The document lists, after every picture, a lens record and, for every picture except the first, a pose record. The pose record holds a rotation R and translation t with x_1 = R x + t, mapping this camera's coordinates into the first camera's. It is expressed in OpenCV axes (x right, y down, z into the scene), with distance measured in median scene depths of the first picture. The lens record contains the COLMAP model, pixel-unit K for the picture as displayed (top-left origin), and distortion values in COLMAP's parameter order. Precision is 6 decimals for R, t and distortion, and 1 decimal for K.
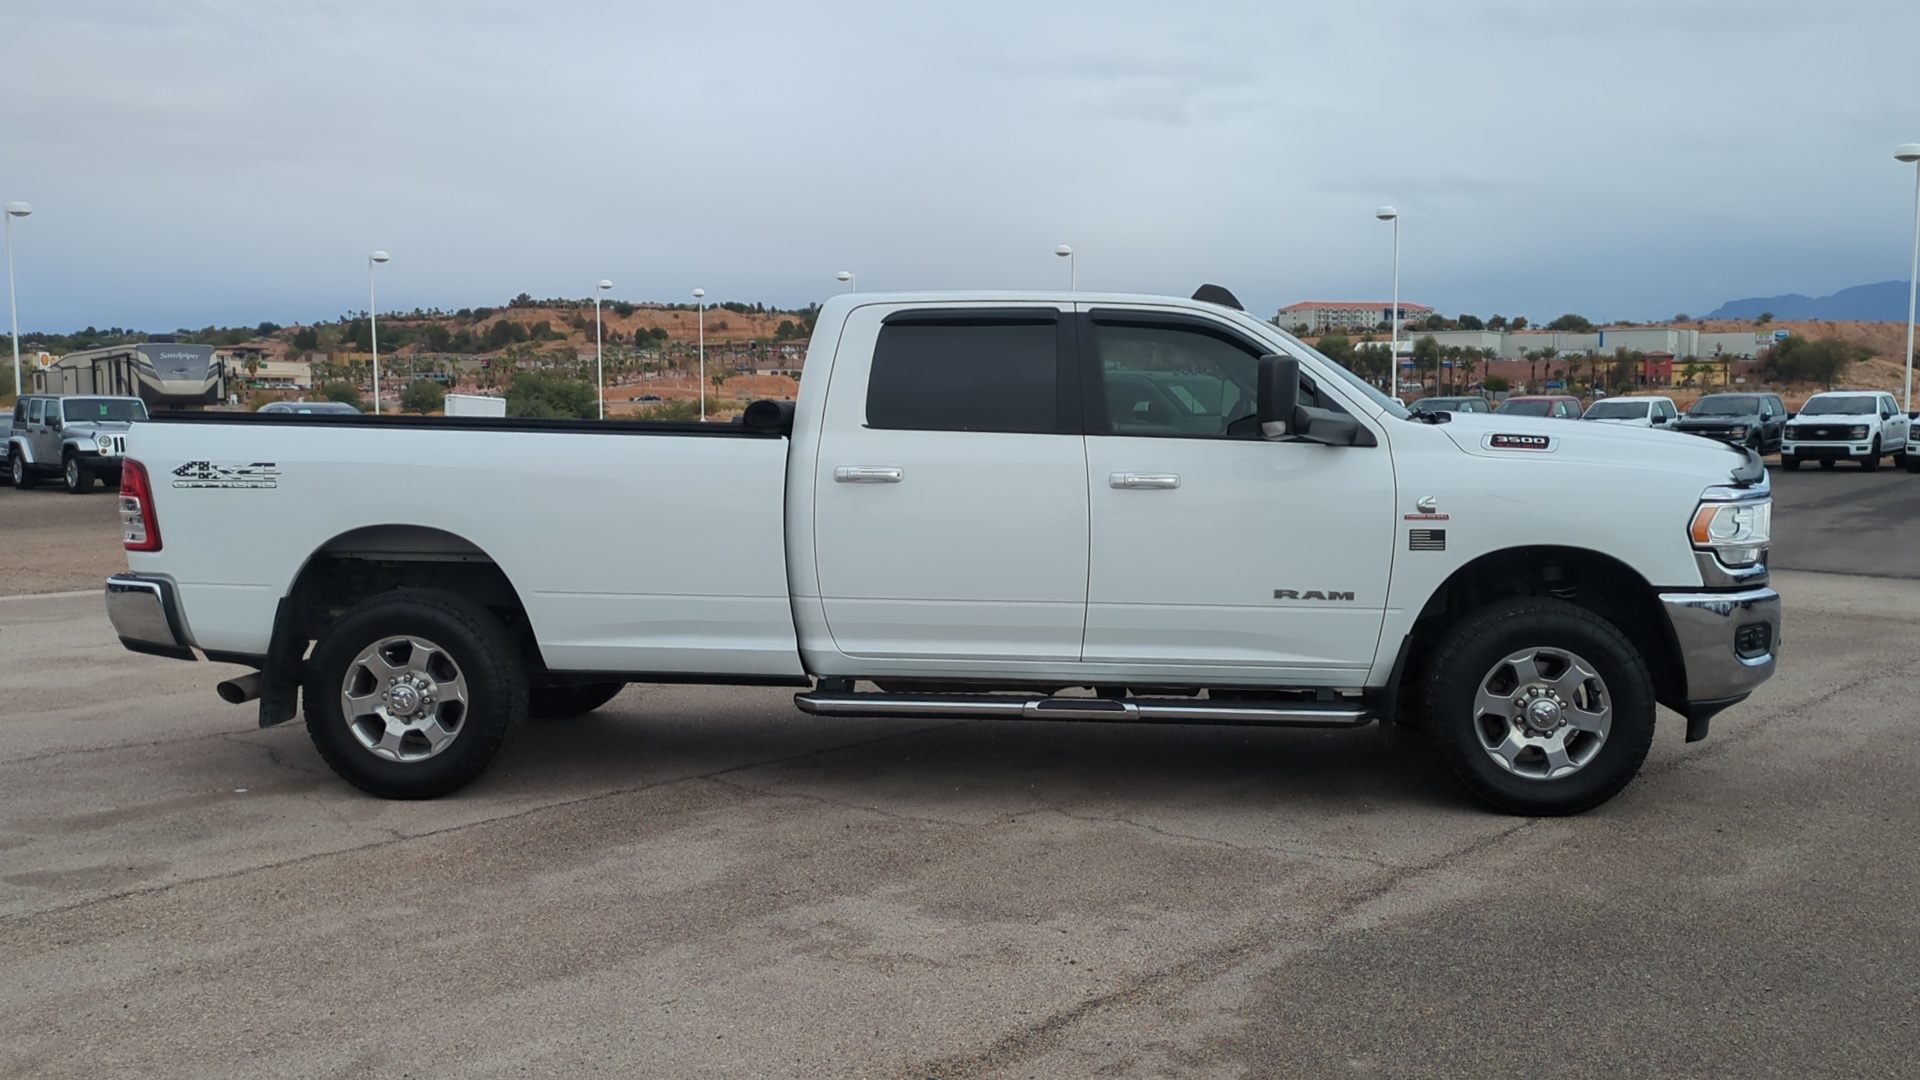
lens RADIAL K [[1655.1, 0, 970.3], [0, 1655.1, 545.0], [0, 0, 1]] dist [0.077940, -0.096456]
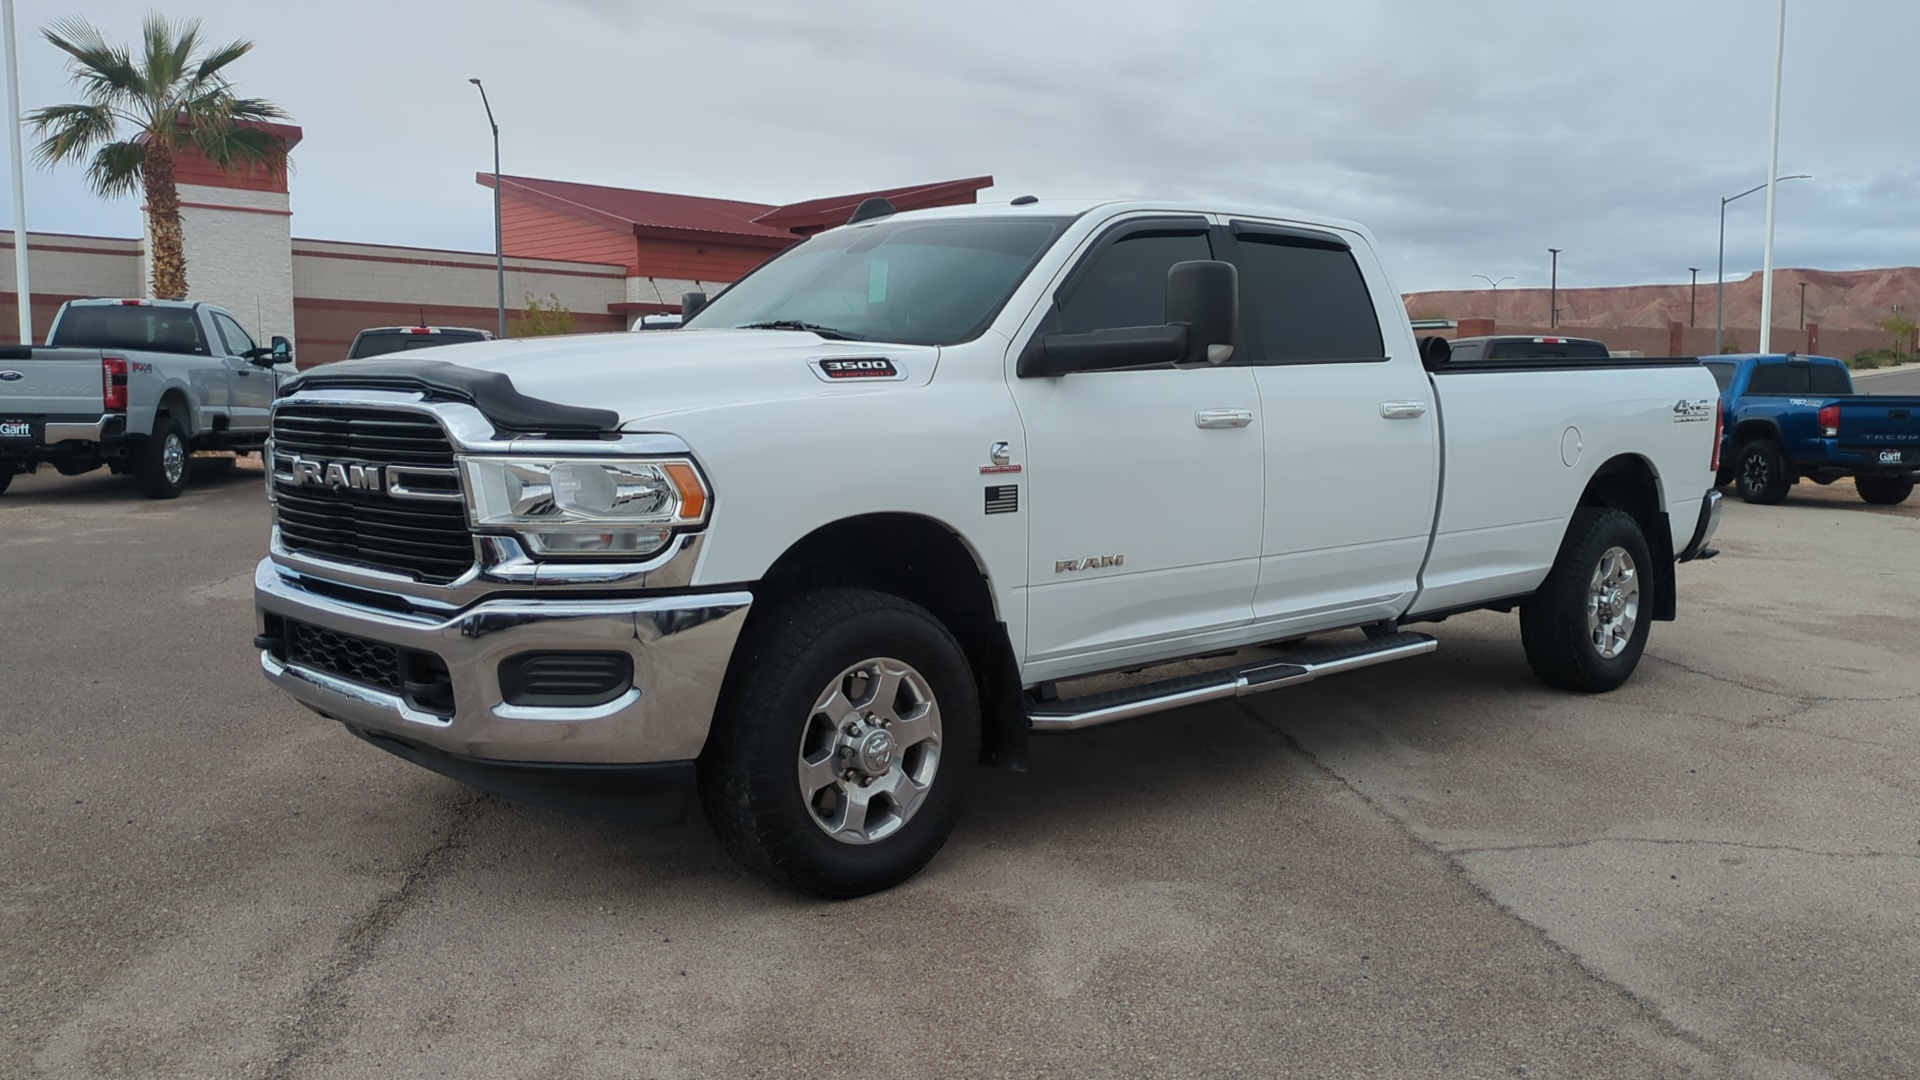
lens RADIAL K [[1655.1, 0, 970.3], [0, 1655.1, 545.0], [0, 0, 1]] dist [0.077940, -0.096456]
pose [[-0.691929, 0.063548, -0.719164, 0.843935], [-0.053534, 0.988860, 0.138887, -0.090591], [0.719978, 0.134600, -0.680819, 1.520829]]
